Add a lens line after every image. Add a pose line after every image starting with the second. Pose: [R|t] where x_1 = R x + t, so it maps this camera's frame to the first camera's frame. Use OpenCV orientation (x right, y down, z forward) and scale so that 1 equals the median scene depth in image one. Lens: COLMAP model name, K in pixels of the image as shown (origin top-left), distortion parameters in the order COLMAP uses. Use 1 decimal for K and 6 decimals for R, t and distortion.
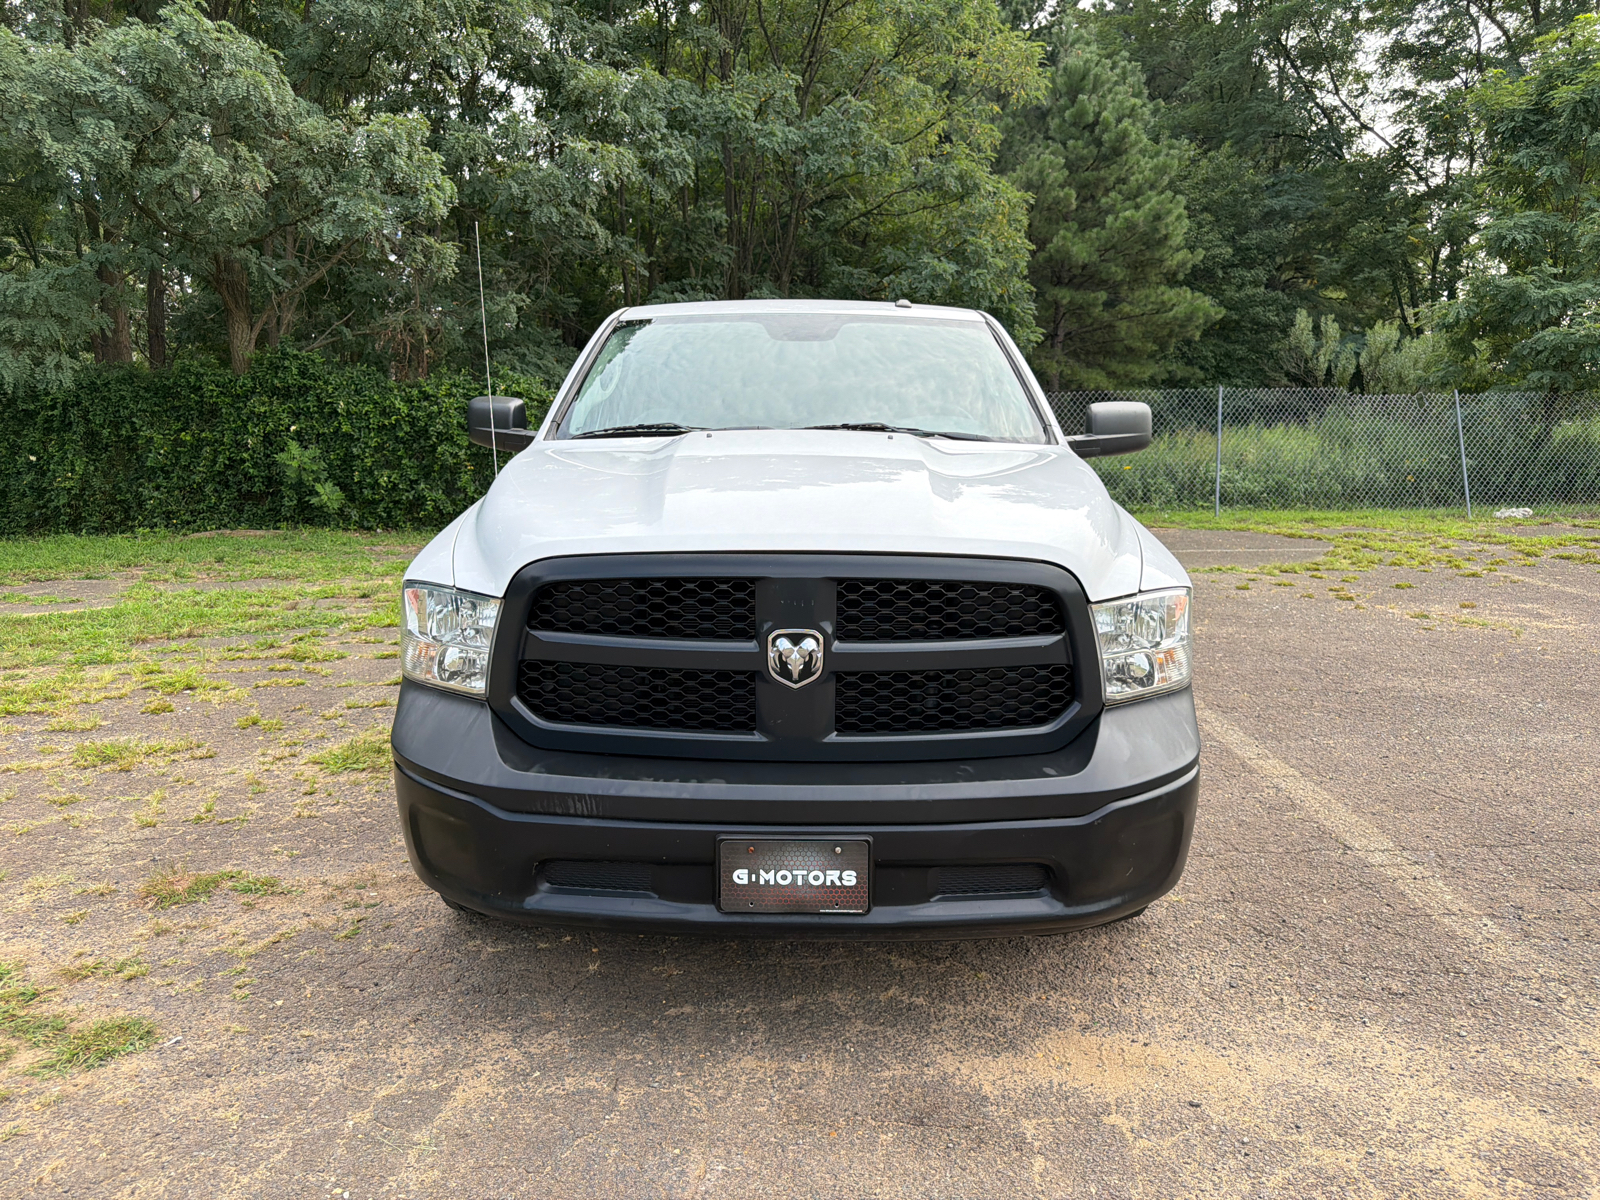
lens RADIAL K [[1124.5, 0, 806.1], [0, 1124.5, 599.8], [0, 0, 1]] dist [0.042797, -0.054891]
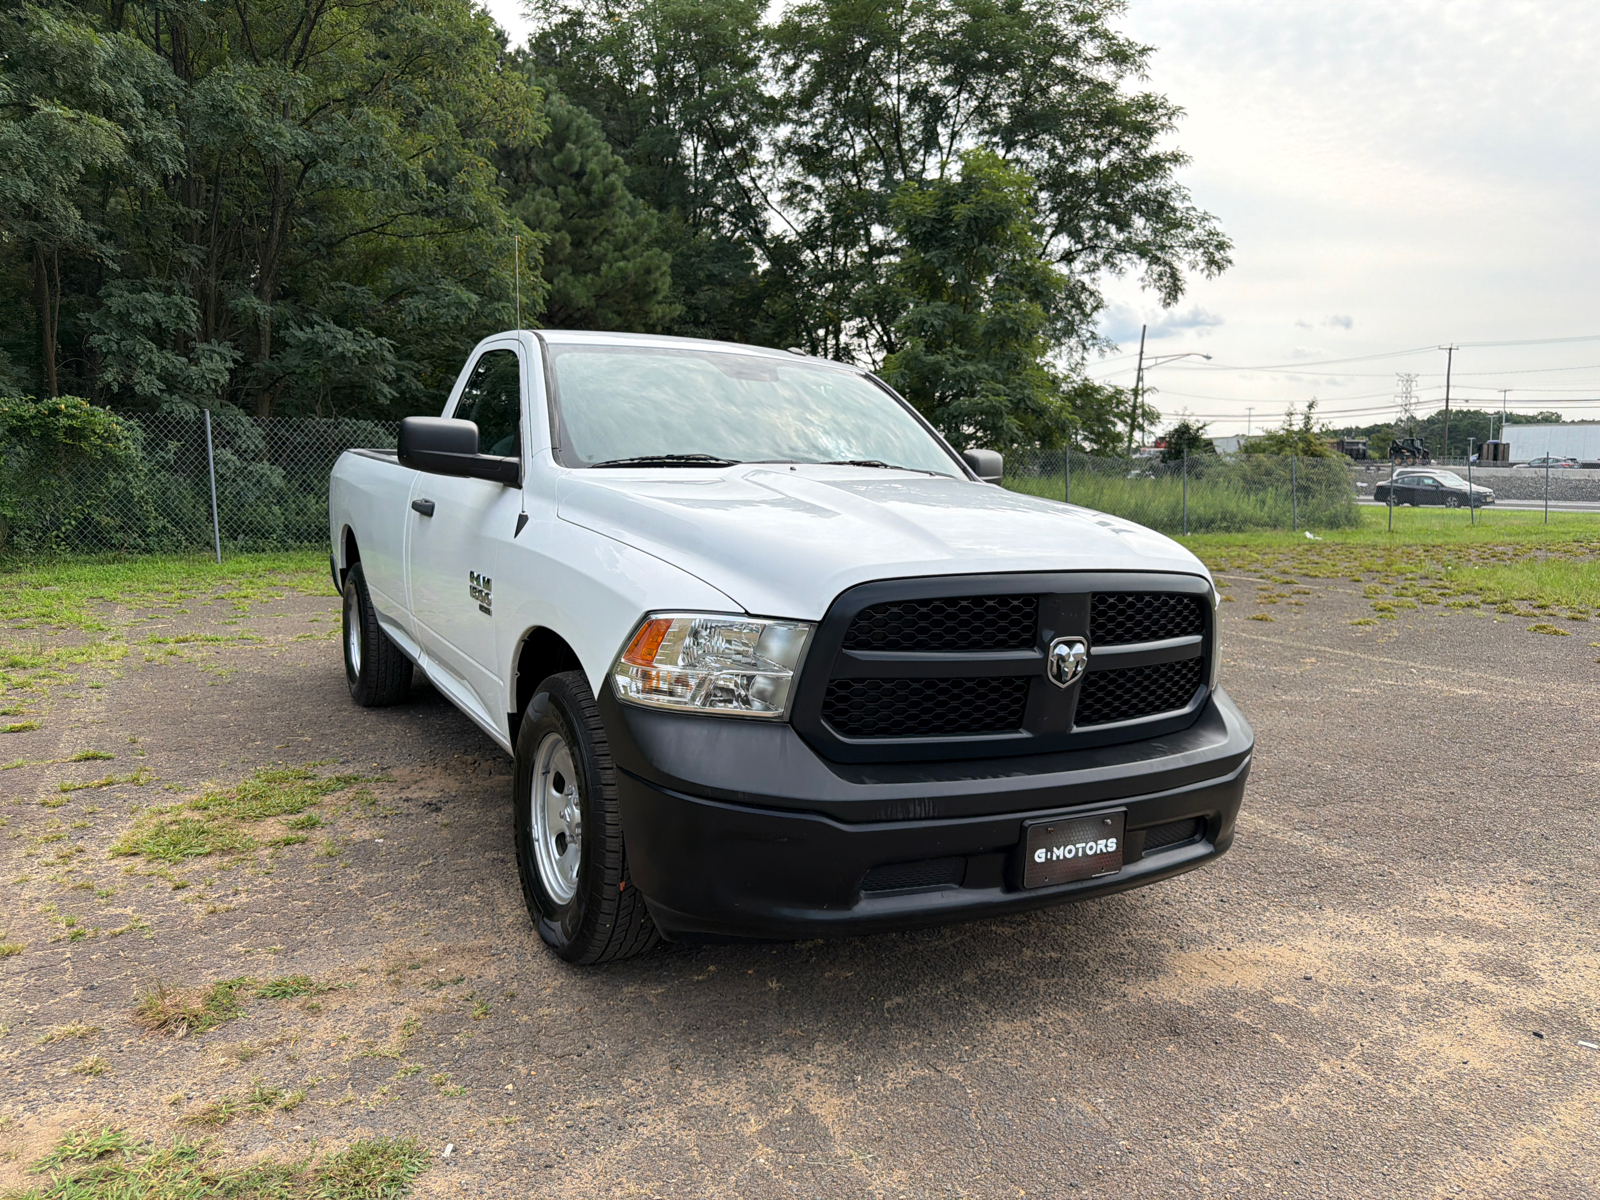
lens RADIAL K [[1124.5, 0, 797.9], [0, 1124.5, 604.4], [0, 0, 1]] dist [0.042797, -0.054891]
pose [[0.871804, -0.031193, 0.488860, -0.626634], [0.044830, 0.998863, -0.016213, -0.000772], [-0.487799, 0.036050, 0.872212, 0.084677]]
